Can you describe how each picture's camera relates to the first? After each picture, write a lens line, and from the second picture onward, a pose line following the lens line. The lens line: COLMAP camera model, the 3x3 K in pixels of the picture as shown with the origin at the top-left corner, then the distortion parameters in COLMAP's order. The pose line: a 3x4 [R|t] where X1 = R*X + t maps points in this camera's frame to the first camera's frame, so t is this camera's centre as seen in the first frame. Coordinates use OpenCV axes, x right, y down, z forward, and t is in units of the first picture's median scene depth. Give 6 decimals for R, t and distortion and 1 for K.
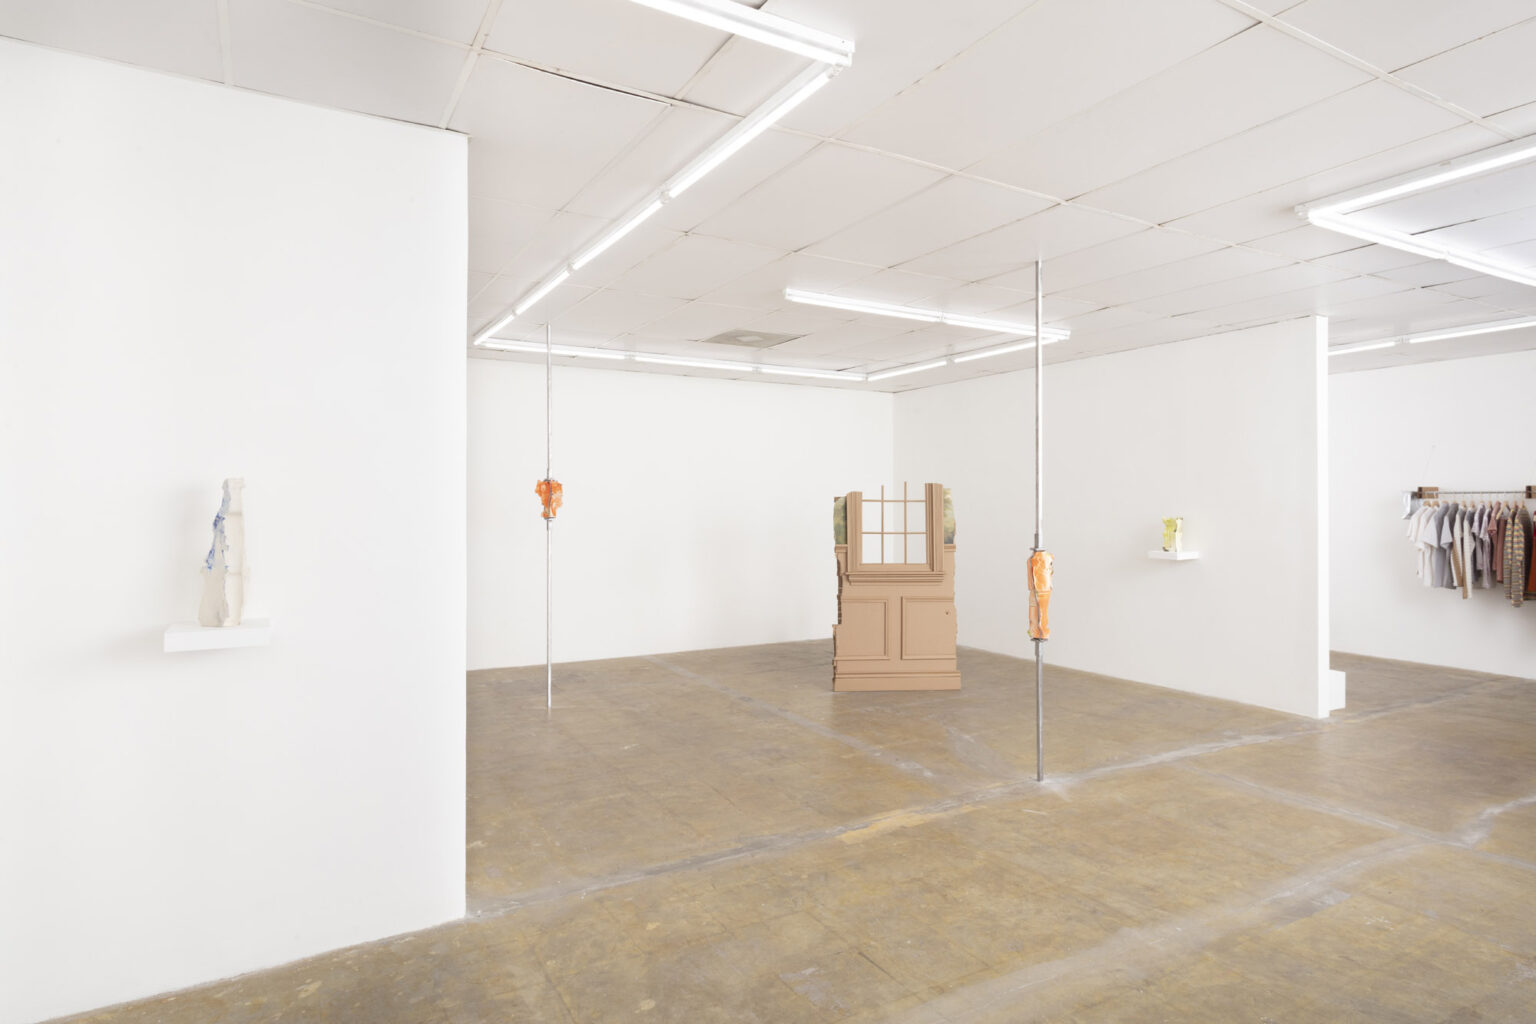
lens RADIAL K [[867.1, 0, 773.1], [0, 867.1, 502.4], [0, 0, 1]] dist [0.017688, -0.000824]
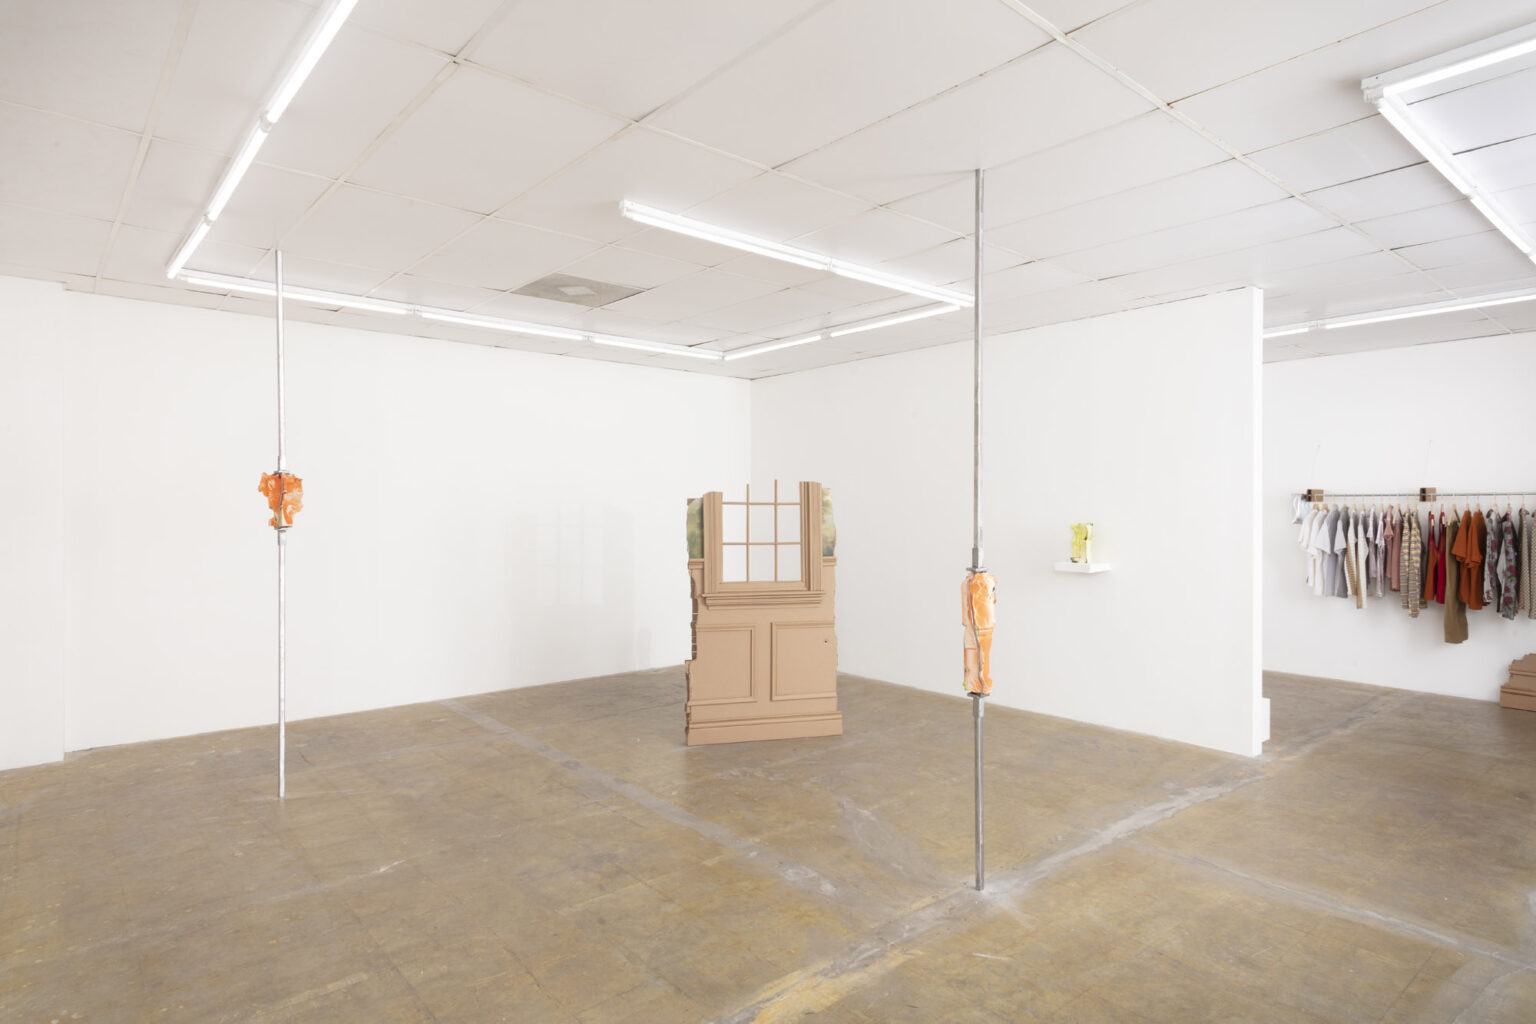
lens RADIAL K [[853.5, 0, 772.1], [0, 853.5, 512.0], [0, 0, 1]] dist [0.020170, -0.000260]
pose [[0.983197, -0.000882, 0.182544, 0.004645], [-0.000351, 0.999977, 0.006723, 0.000819], [-0.182546, -0.006674, 0.983175, 0.225182]]
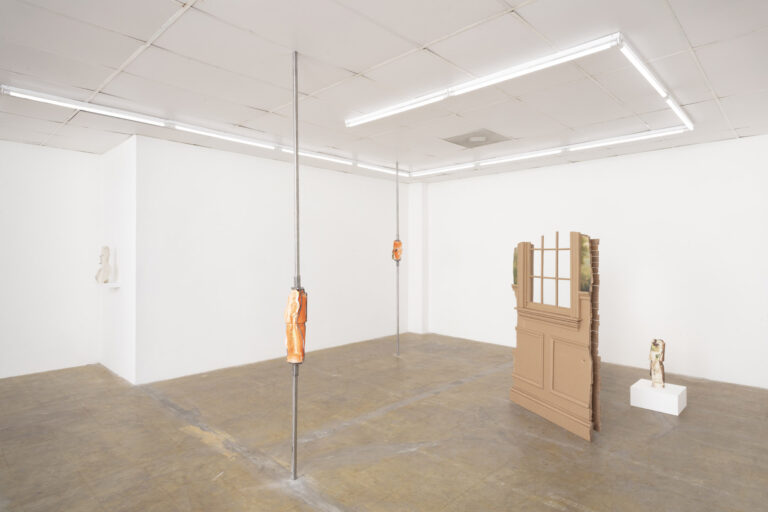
lens RADIAL K [[433.5, 0, 386.5], [0, 433.5, 251.2], [0, 0, 1]] dist [0.017688, -0.000824]
pose [[0.270681, -0.006888, -0.962645, 0.631070], [0.001218, 0.999976, -0.006813, 0.004443], [0.962668, 0.000671, 0.270683, 0.651636]]
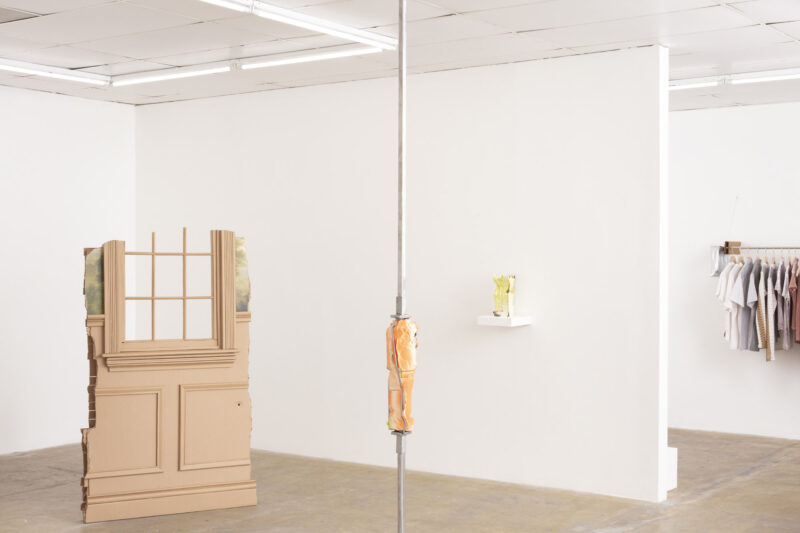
lens RADIAL K [[1149.8, 0, 400.0], [0, 1149.8, 266.5], [0, 0, 1]] dist [0.017050, -0.001670]
pose [[0.912232, 0.000483, 0.409675, -0.080085], [-0.003896, 0.999964, 0.007497, 0.000975], [-0.409656, -0.008435, 0.912201, 0.041147]]
